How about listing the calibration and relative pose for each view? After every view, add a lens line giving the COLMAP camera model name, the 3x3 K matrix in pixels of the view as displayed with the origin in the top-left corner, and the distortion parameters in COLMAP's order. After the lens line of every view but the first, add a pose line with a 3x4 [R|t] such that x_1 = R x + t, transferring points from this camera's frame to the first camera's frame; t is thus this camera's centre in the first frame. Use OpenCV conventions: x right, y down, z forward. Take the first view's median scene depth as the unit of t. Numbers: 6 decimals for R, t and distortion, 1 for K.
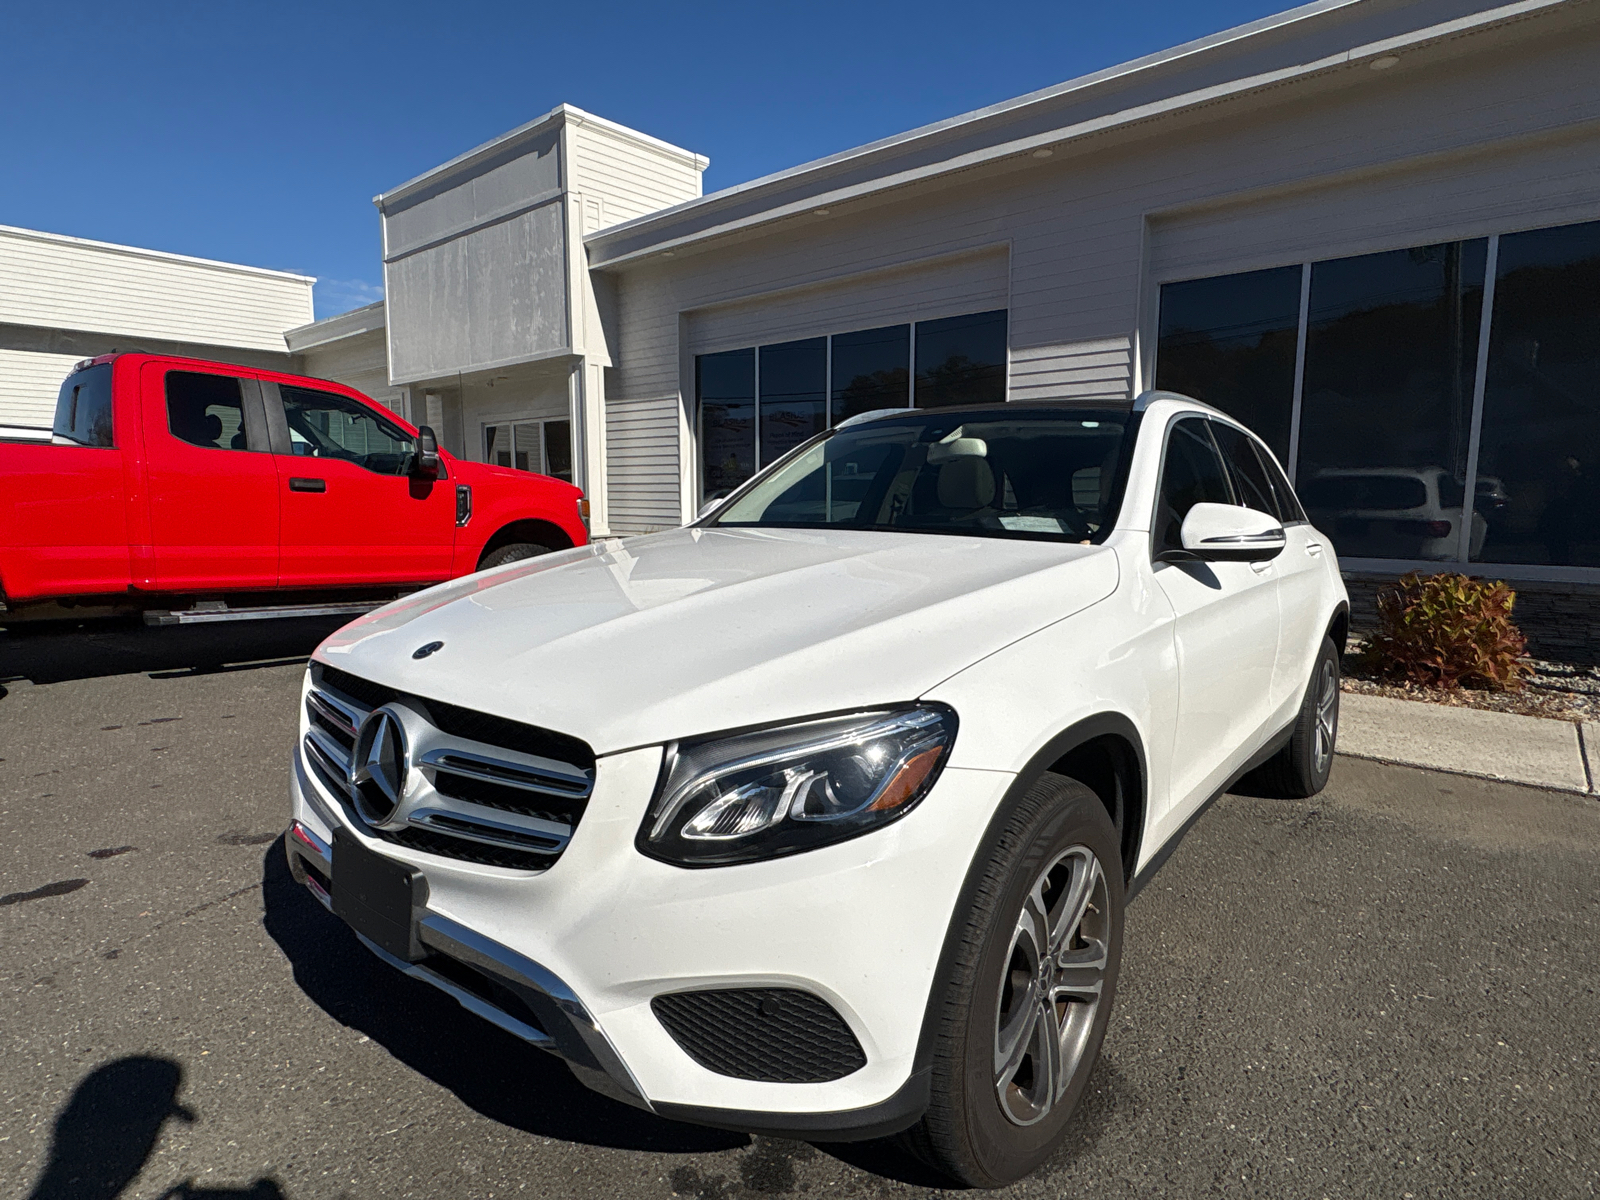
lens RADIAL K [[874.3, 0, 796.1], [0, 874.3, 597.6], [0, 0, 1]] dist [-0.000278, 0.000455]
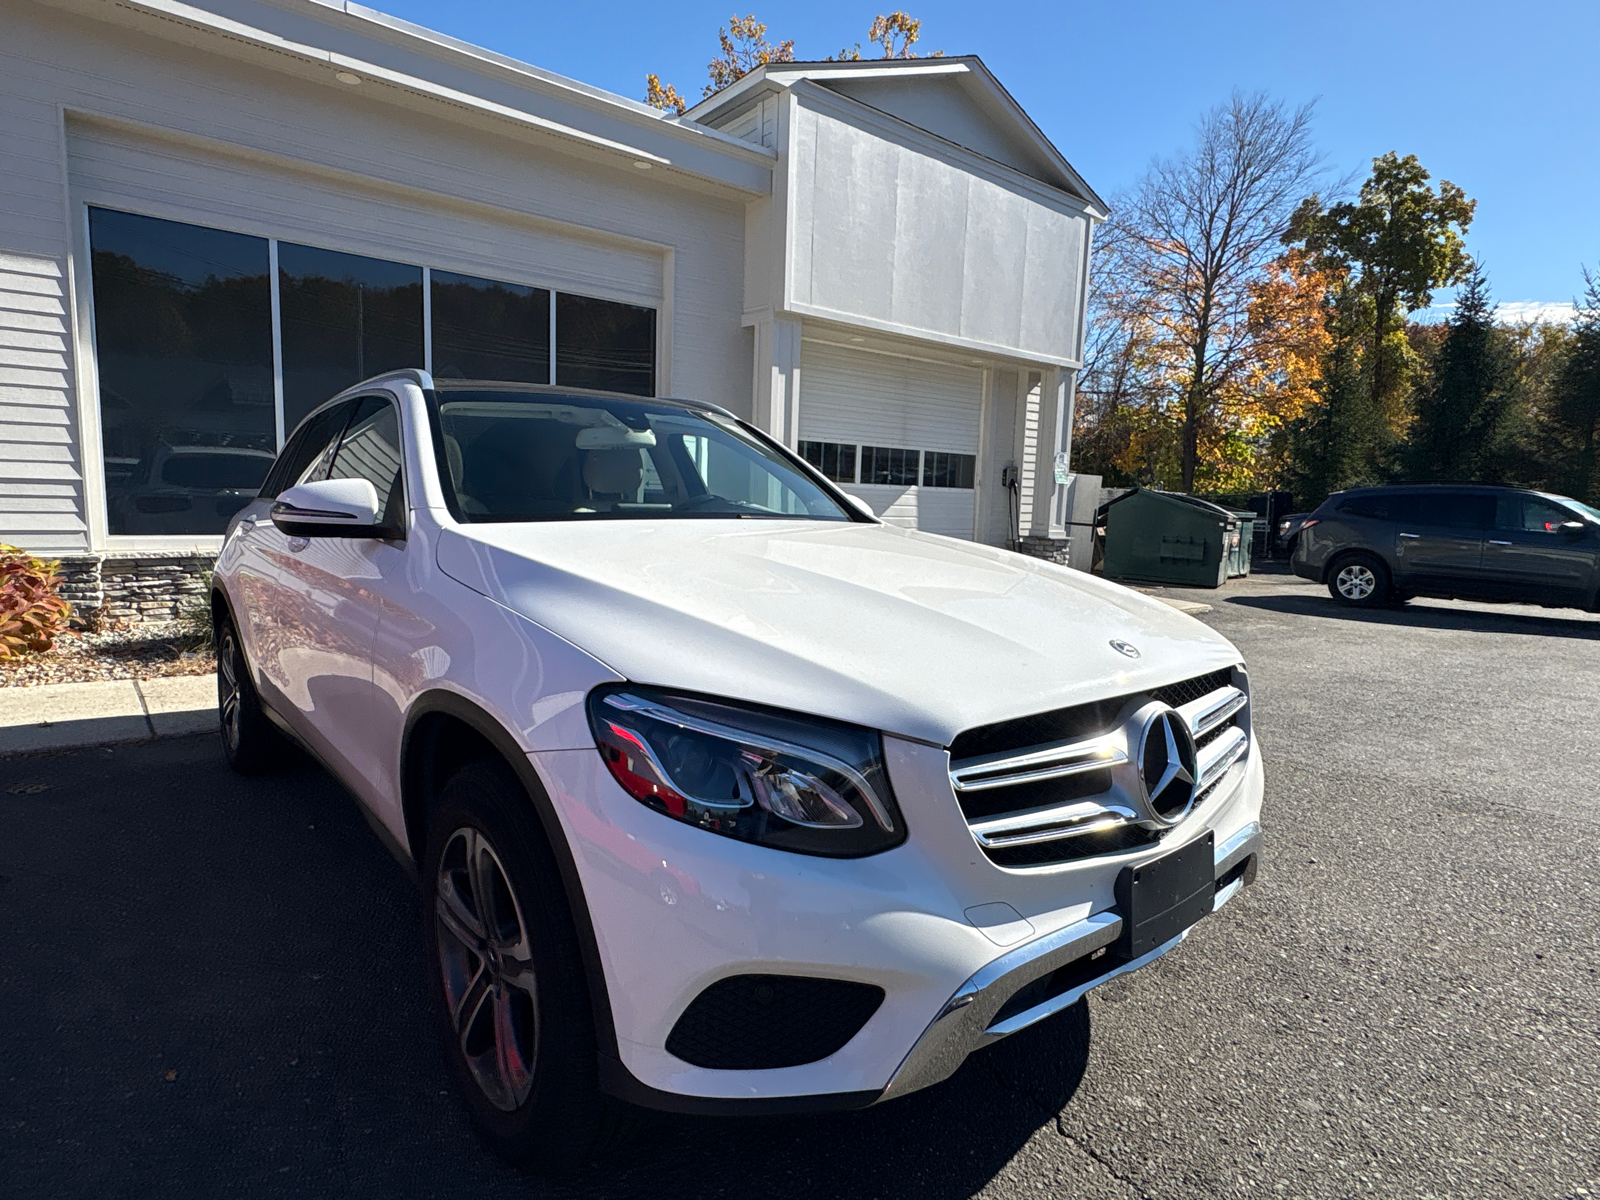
lens RADIAL K [[874.5, 0, 795.5], [0, 874.5, 597.7], [0, 0, 1]] dist [0.000315, 0.000046]
pose [[0.164931, -0.114563, 0.979629, -0.201124], [0.085345, 0.991164, 0.101543, -0.018850], [-0.982606, 0.066859, 0.173251, 0.166234]]
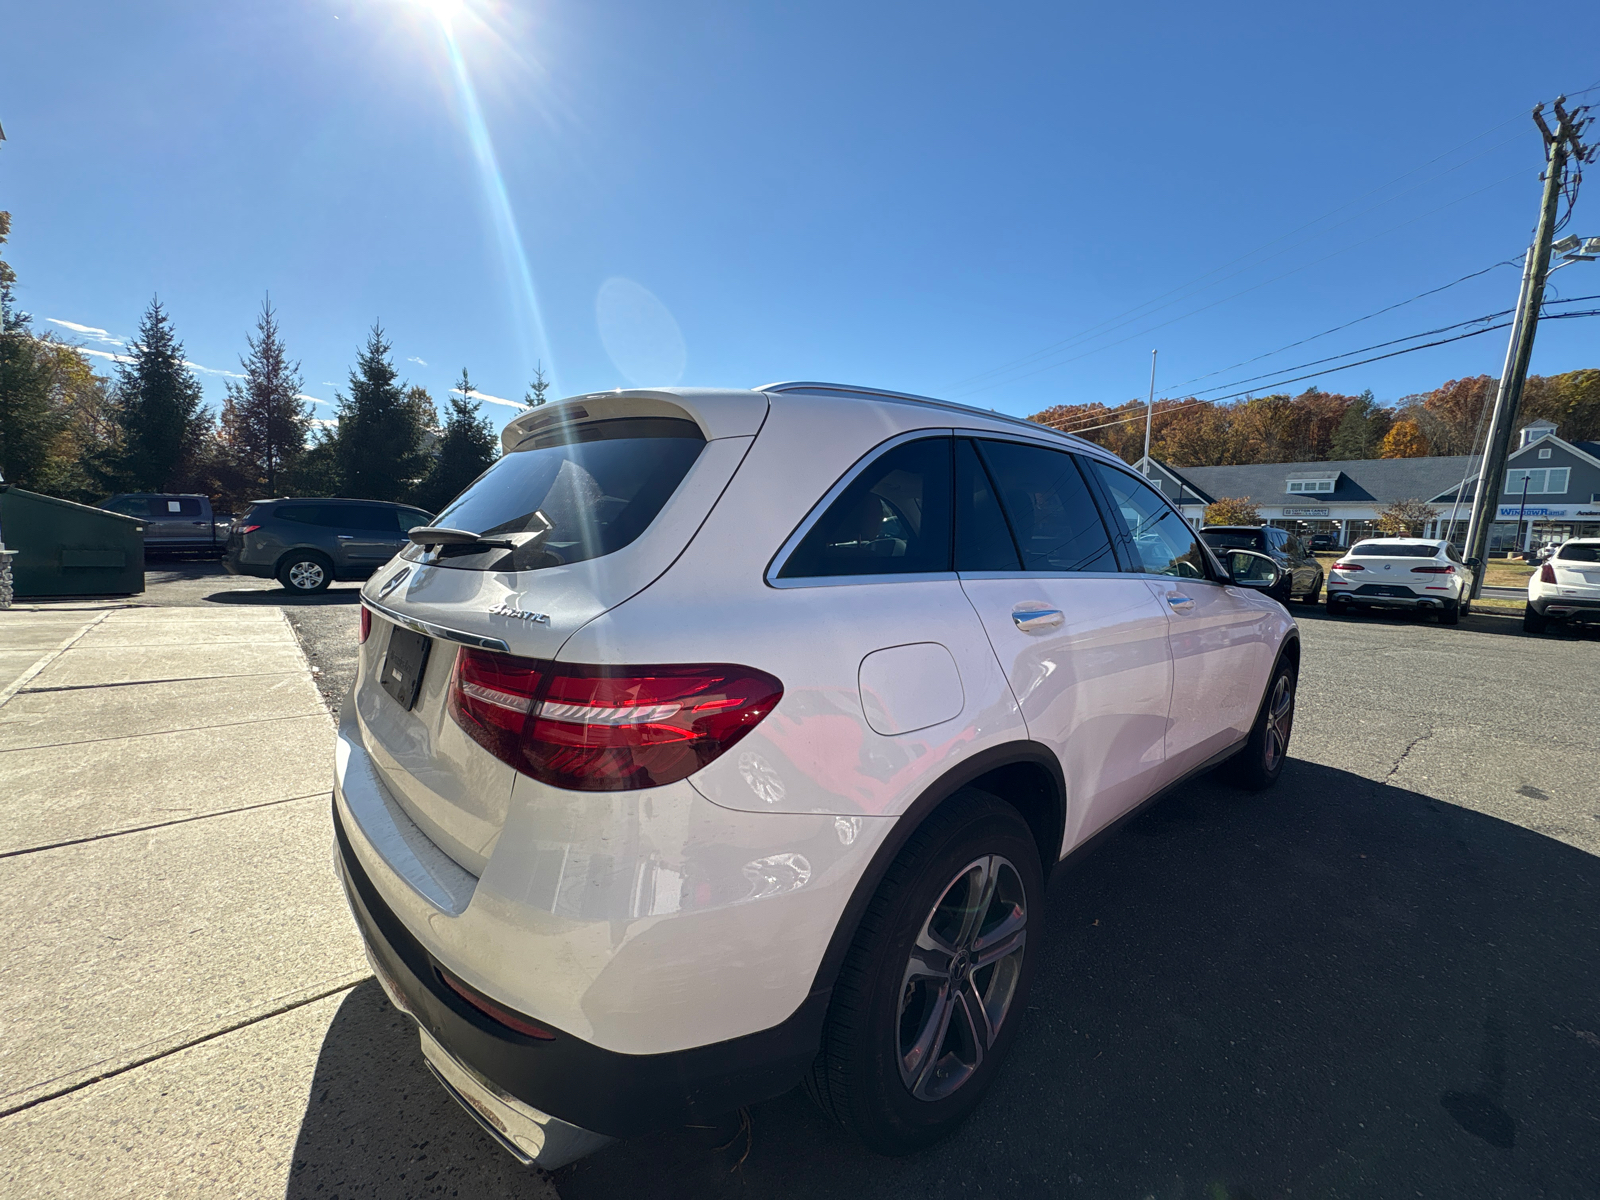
lens RADIAL K [[637.3, 0, 798.1], [0, 637.3, 599.6], [0, 0, 1]] dist [-0.000122, -0.000316]
pose [[-0.990784, -0.054390, 0.124052, 0.098847], [-0.027451, 0.977462, 0.209319, -0.058654], [-0.132641, 0.203985, -0.969947, 0.532532]]
